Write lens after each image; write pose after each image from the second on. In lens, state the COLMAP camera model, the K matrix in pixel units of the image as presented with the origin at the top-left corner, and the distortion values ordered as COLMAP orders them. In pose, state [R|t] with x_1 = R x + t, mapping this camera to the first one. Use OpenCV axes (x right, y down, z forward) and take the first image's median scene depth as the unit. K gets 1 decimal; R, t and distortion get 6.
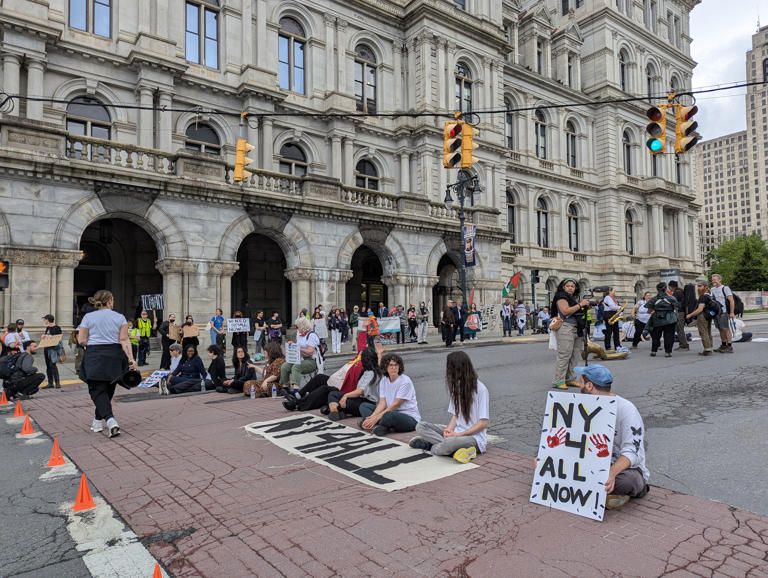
lens RADIAL K [[543.5, 0, 386.1], [0, 543.5, 305.2], [0, 0, 1]] dist [0.059731, -0.048537]
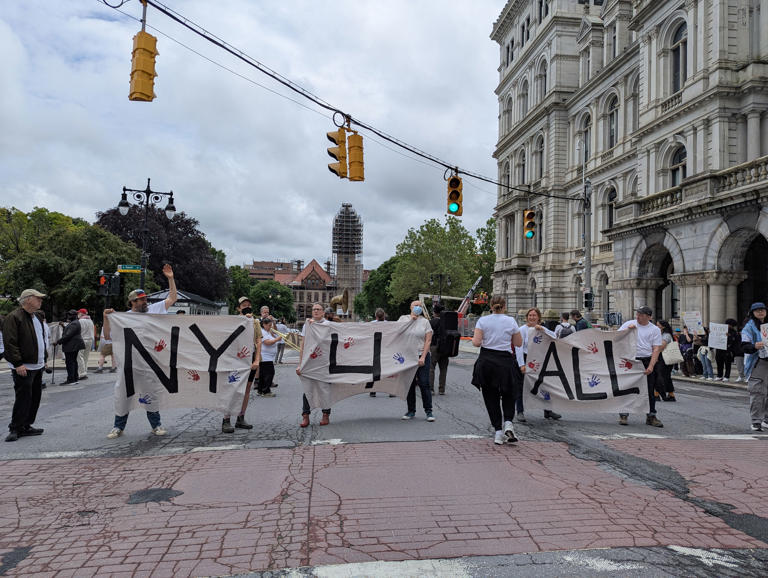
lens RADIAL K [[543.5, 0, 382.6], [0, 543.5, 284.7], [0, 0, 1]] dist [0.059731, -0.048537]
pose [[-0.502546, -0.036571, -0.863776, 0.645152], [0.029651, 0.997788, -0.059496, -0.013044], [0.864042, -0.055511, -0.500350, 0.746350]]
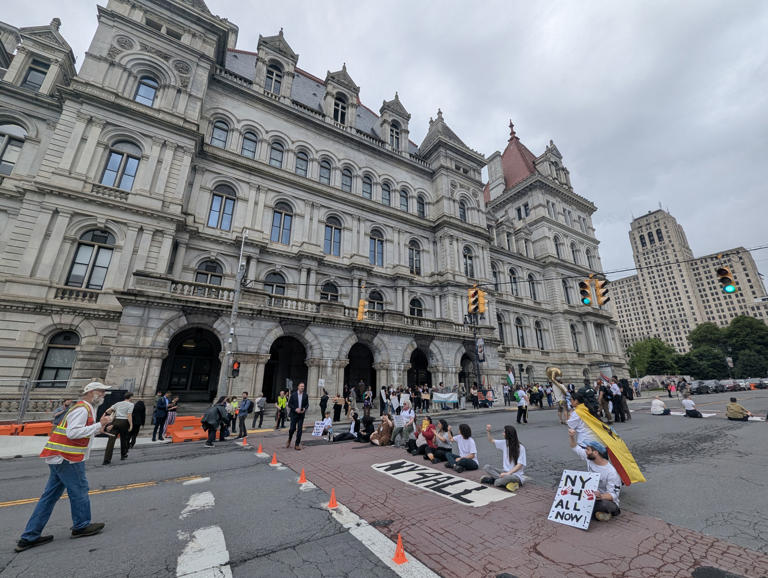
lens RADIAL K [[324.5, 0, 385.8], [0, 324.5, 291.4], [0, 0, 1]] dist [0.000882, 0.001954]
pose [[0.994482, -0.017788, -0.103391, -0.032349], [-0.009938, 0.965115, -0.261638, -0.015678], [0.104438, 0.261221, 0.959612, -0.058648]]
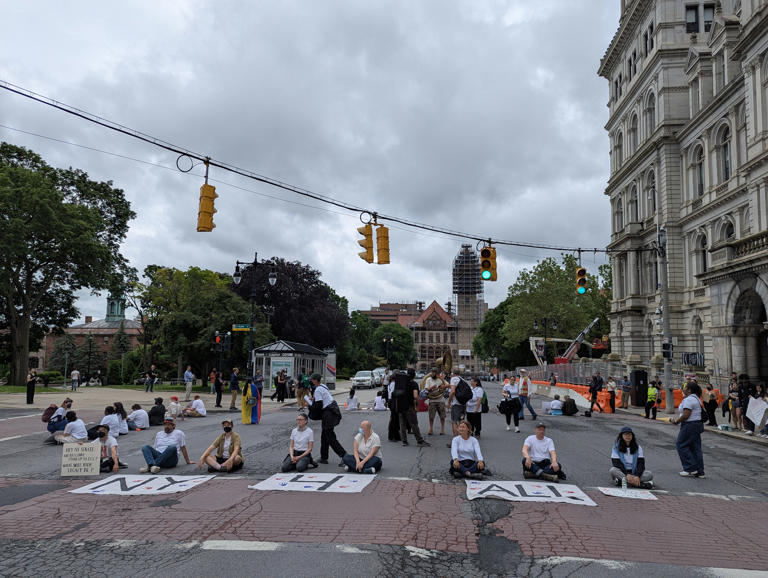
lens RADIAL K [[543.5, 0, 377.0], [0, 543.5, 296.9], [0, 0, 1]] dist [0.059731, -0.048537]
pose [[-0.697849, -0.060187, -0.713712, 0.667114], [0.032959, 0.992709, -0.115941, -0.031022], [0.715486, -0.104432, -0.690778, 0.890317]]
